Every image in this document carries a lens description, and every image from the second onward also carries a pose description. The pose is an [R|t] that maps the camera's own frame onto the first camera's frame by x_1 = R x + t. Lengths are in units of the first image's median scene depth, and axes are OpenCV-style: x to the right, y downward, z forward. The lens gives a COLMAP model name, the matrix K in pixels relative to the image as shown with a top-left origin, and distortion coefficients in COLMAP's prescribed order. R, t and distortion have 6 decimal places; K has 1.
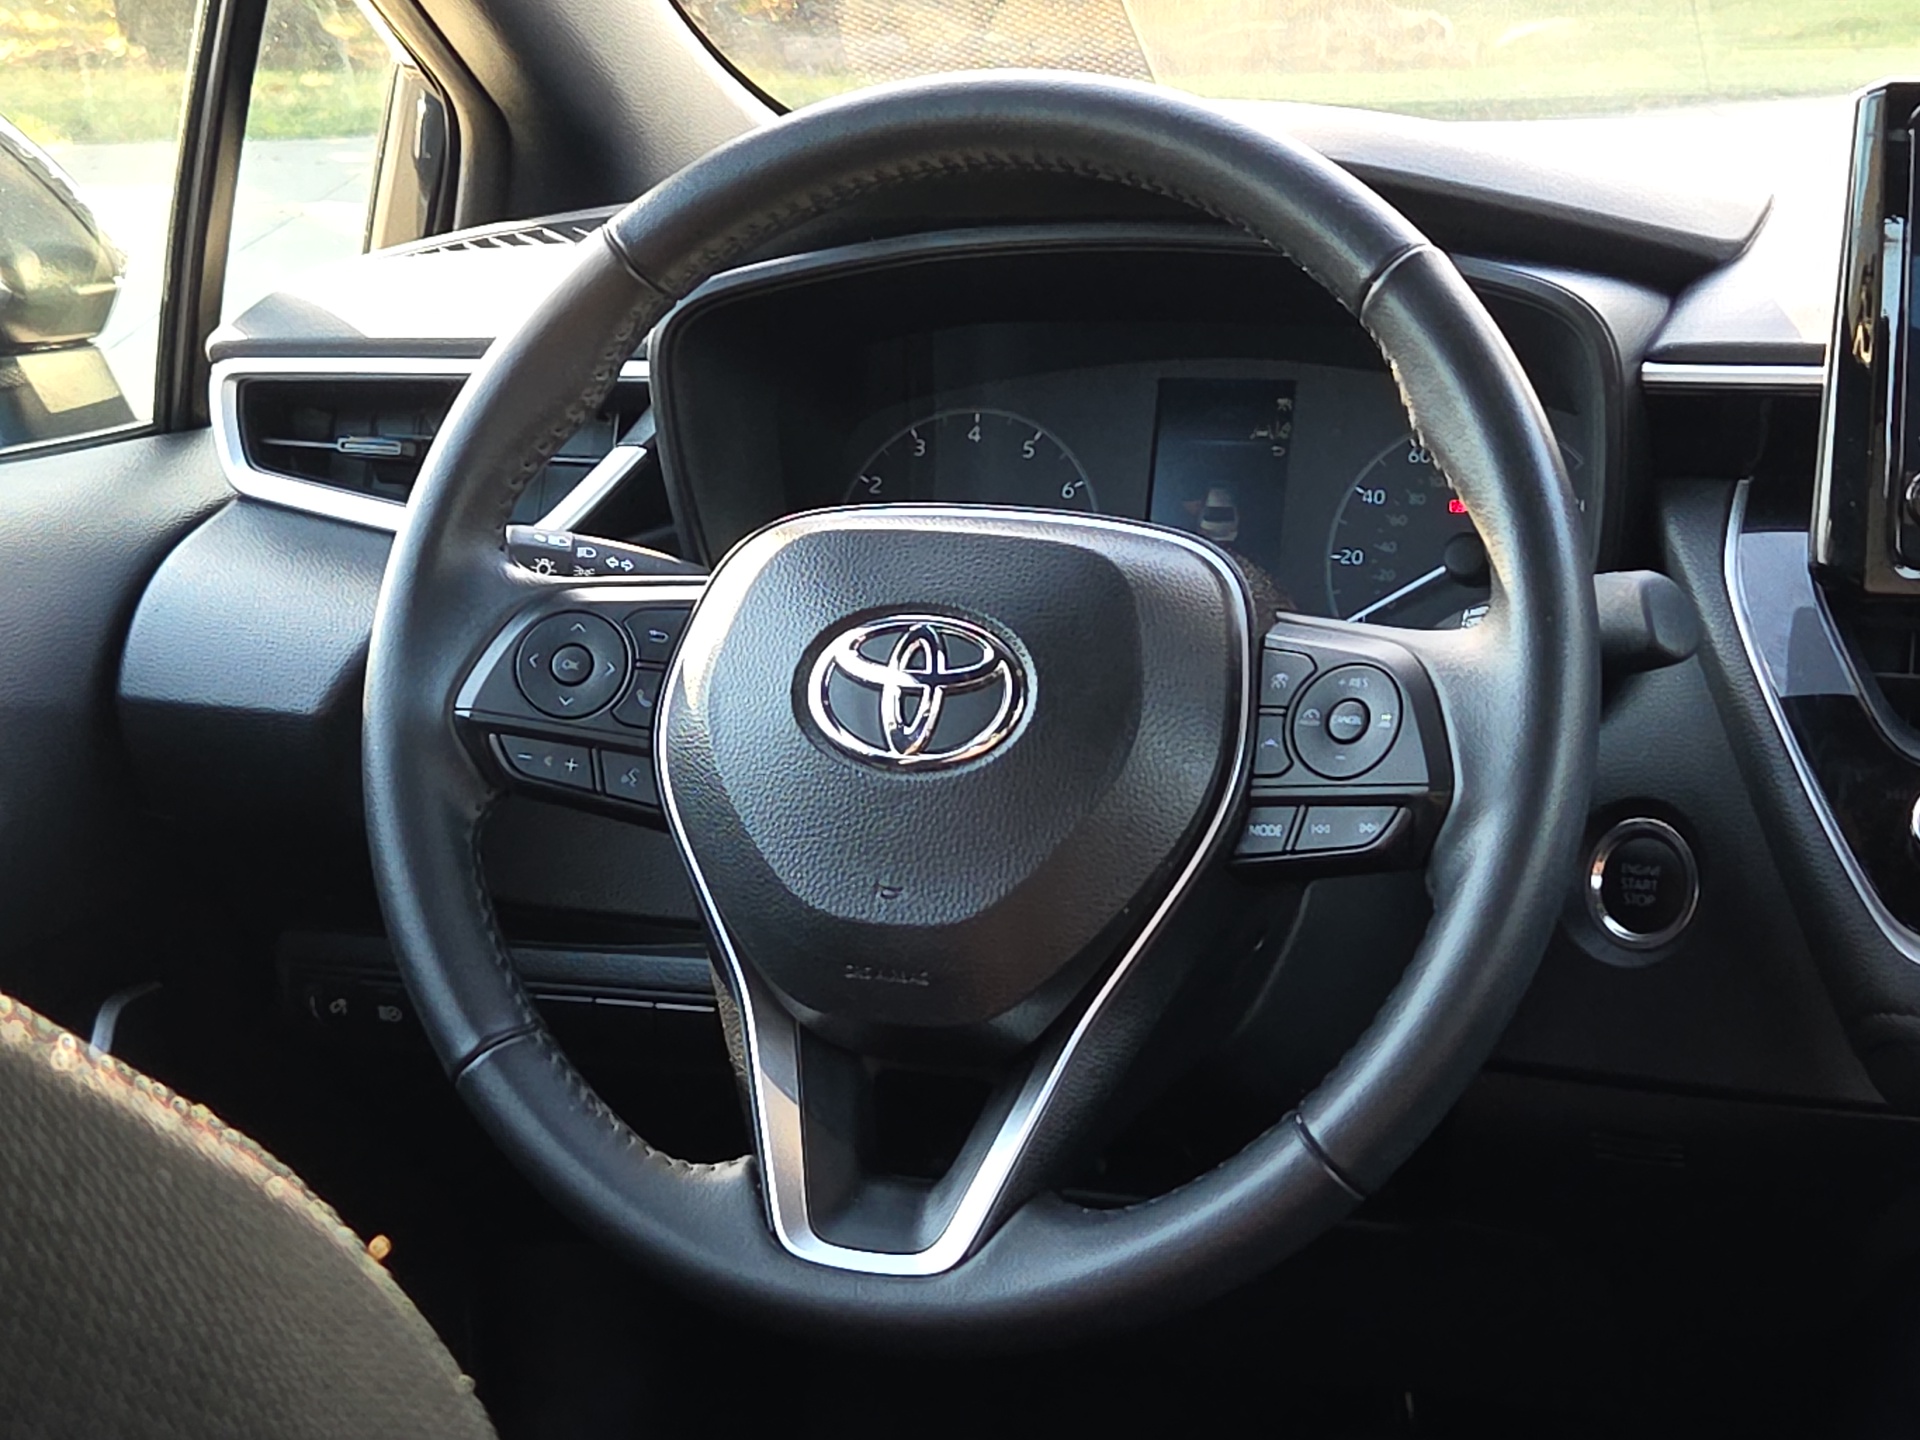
lens RADIAL K [[3812.6, 0, 956.1], [0, 3812.6, 723.1], [0, 0, 1]] dist [0.012649, 0.000000]
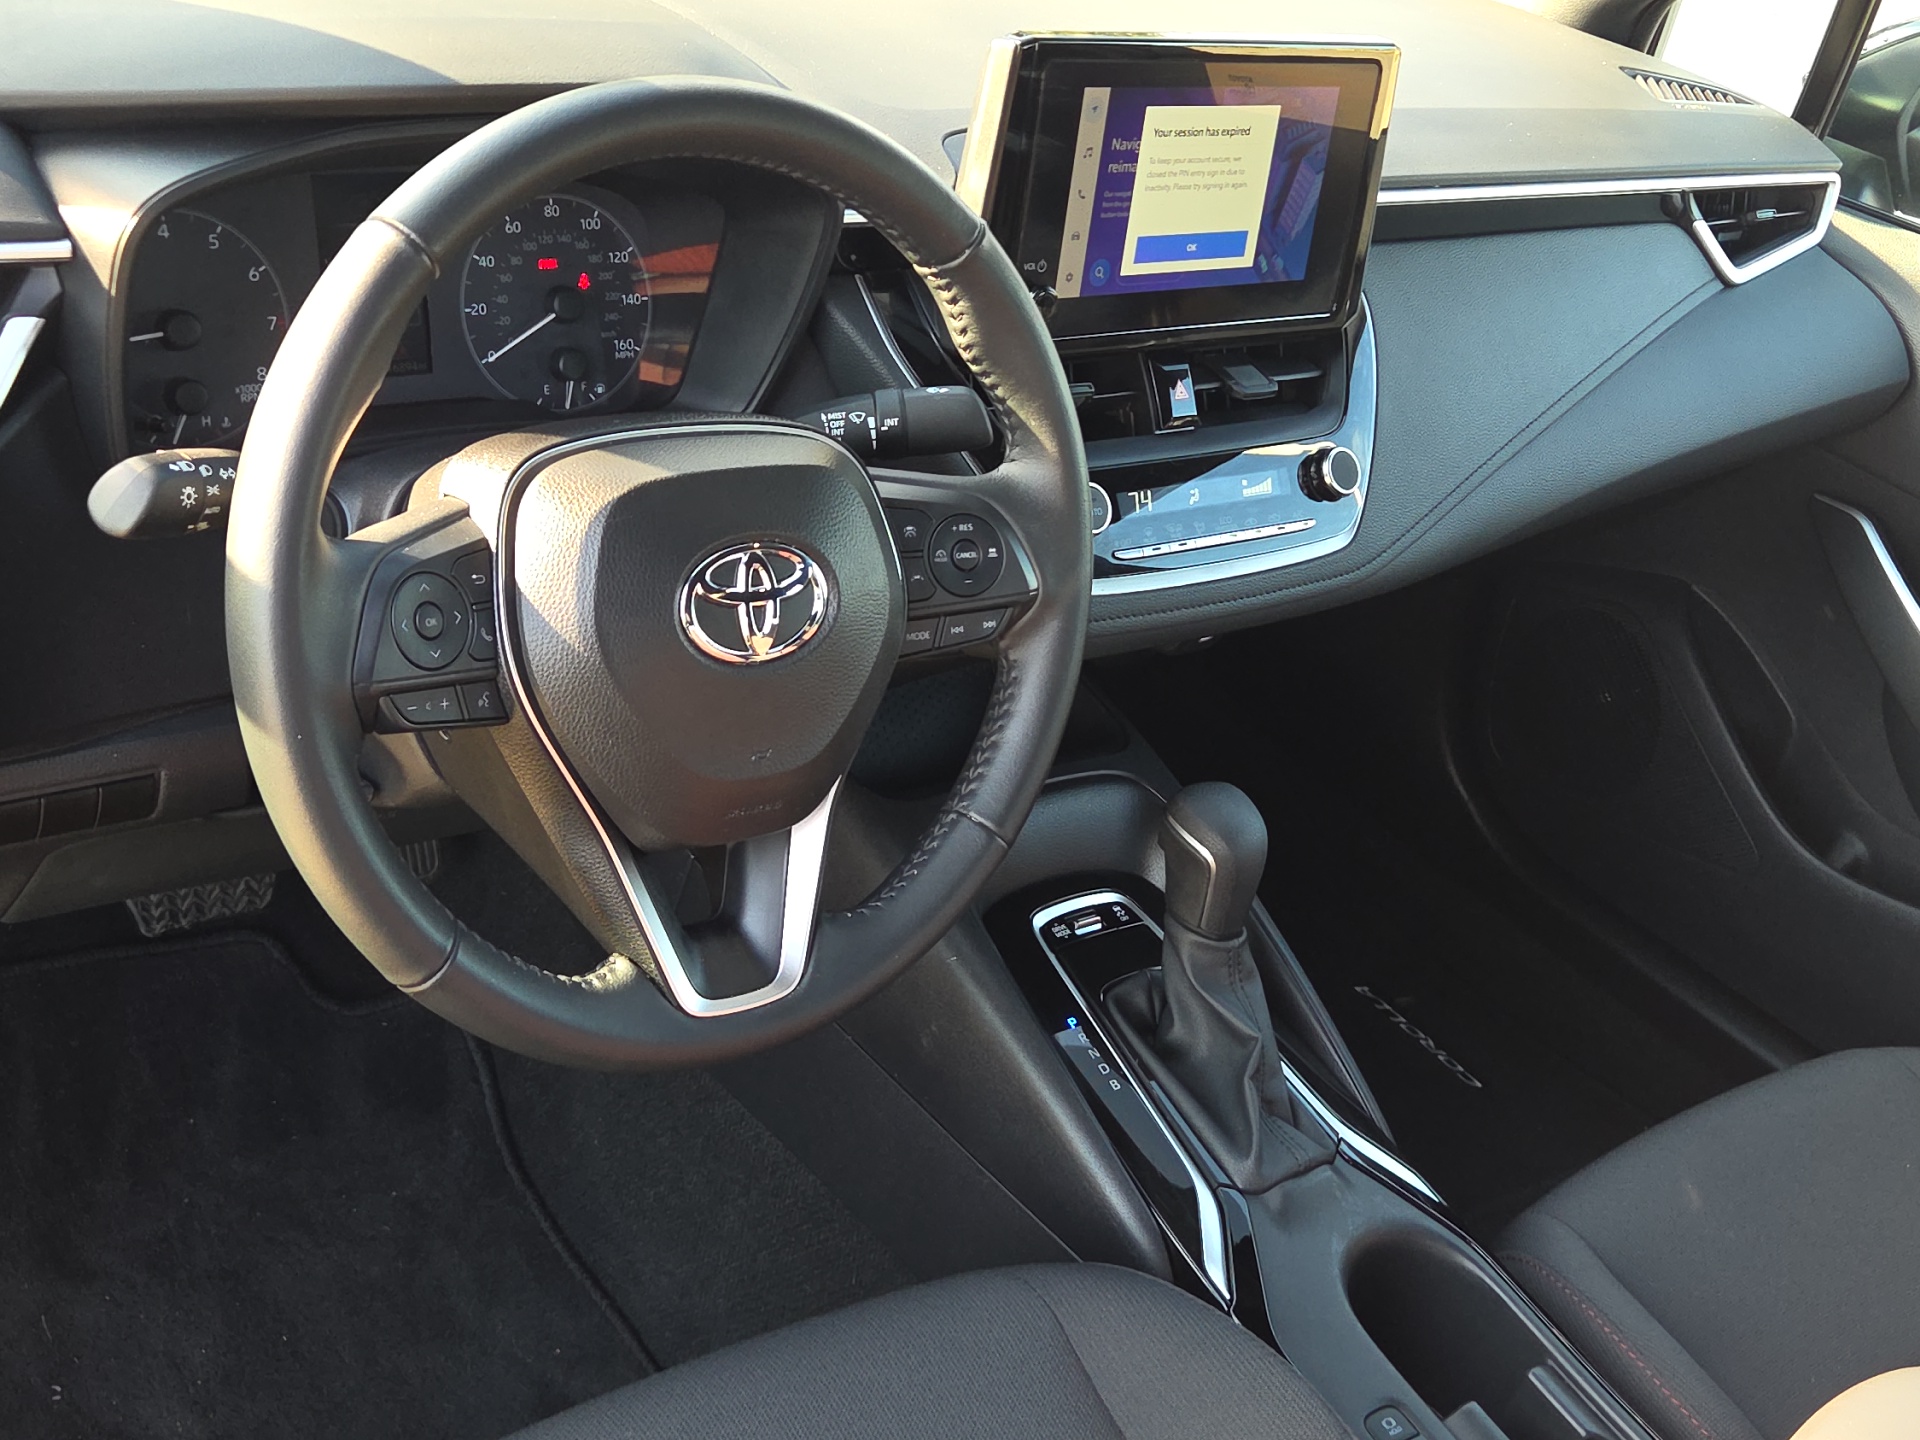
lens RADIAL K [[2316.6, 0, 949.7], [0, 2316.6, 711.2], [0, 0, 1]] dist [-0.017836, 0.000000]
pose [[0.513653, -0.300562, 0.803631, -0.602163], [-0.033910, 0.928792, 0.369047, -0.259034], [-0.857327, -0.216814, 0.466885, 0.533822]]
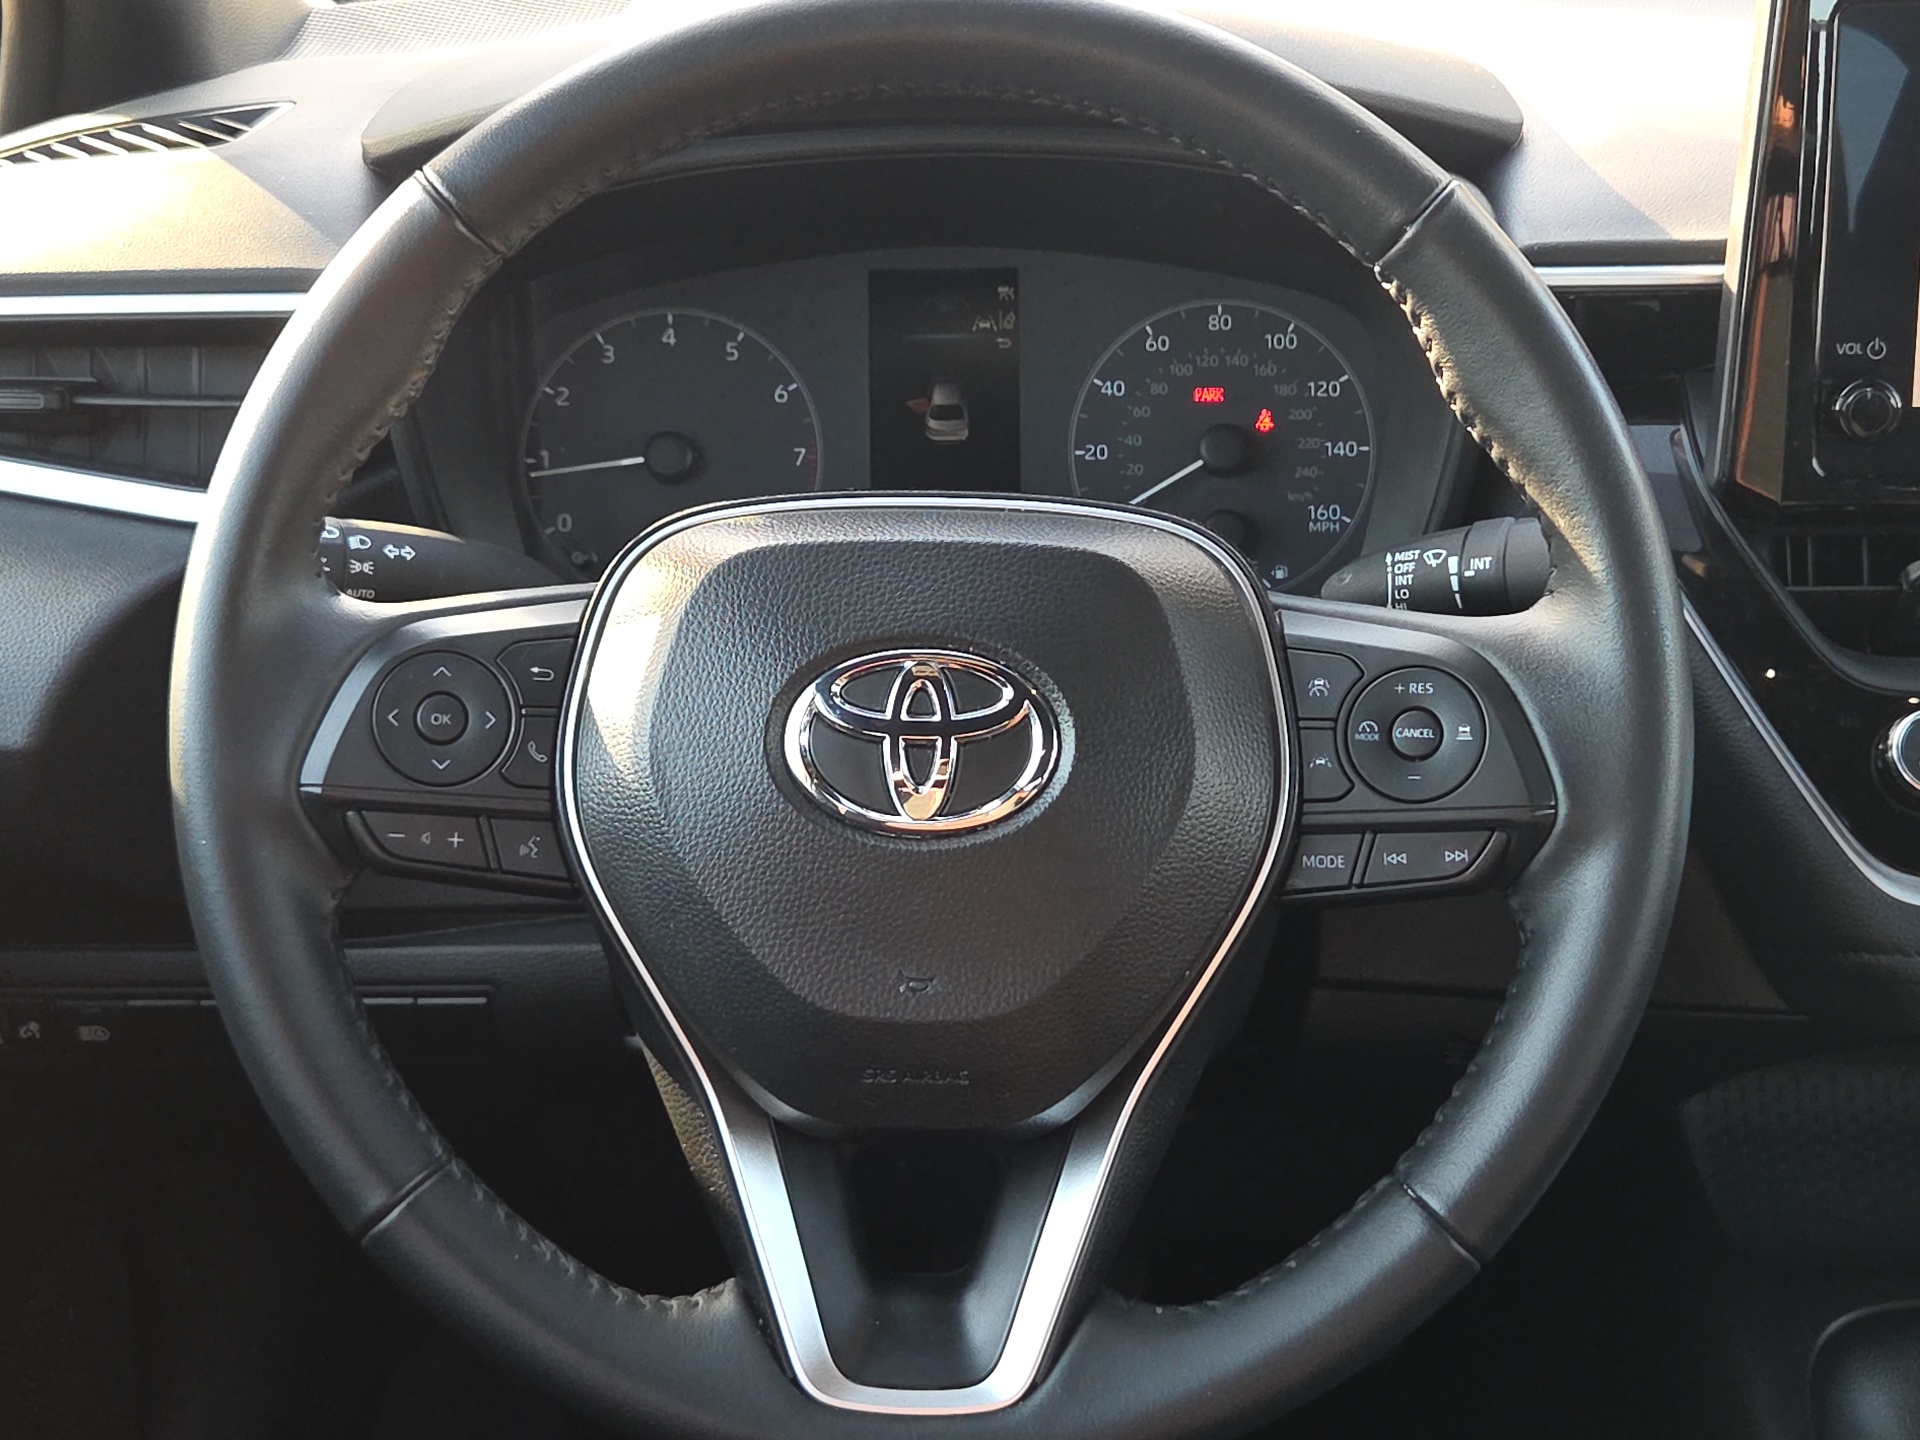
lens RADIAL K [[2800.4, 0, 980.2], [0, 2800.4, 685.5], [0, 0, 1]] dist [-0.004981, 0.000000]
pose [[0.945011, -0.099736, 0.311459, -0.180802], [0.059892, 0.989035, 0.134990, -0.098459], [-0.321507, -0.108913, 0.940623, 0.396031]]
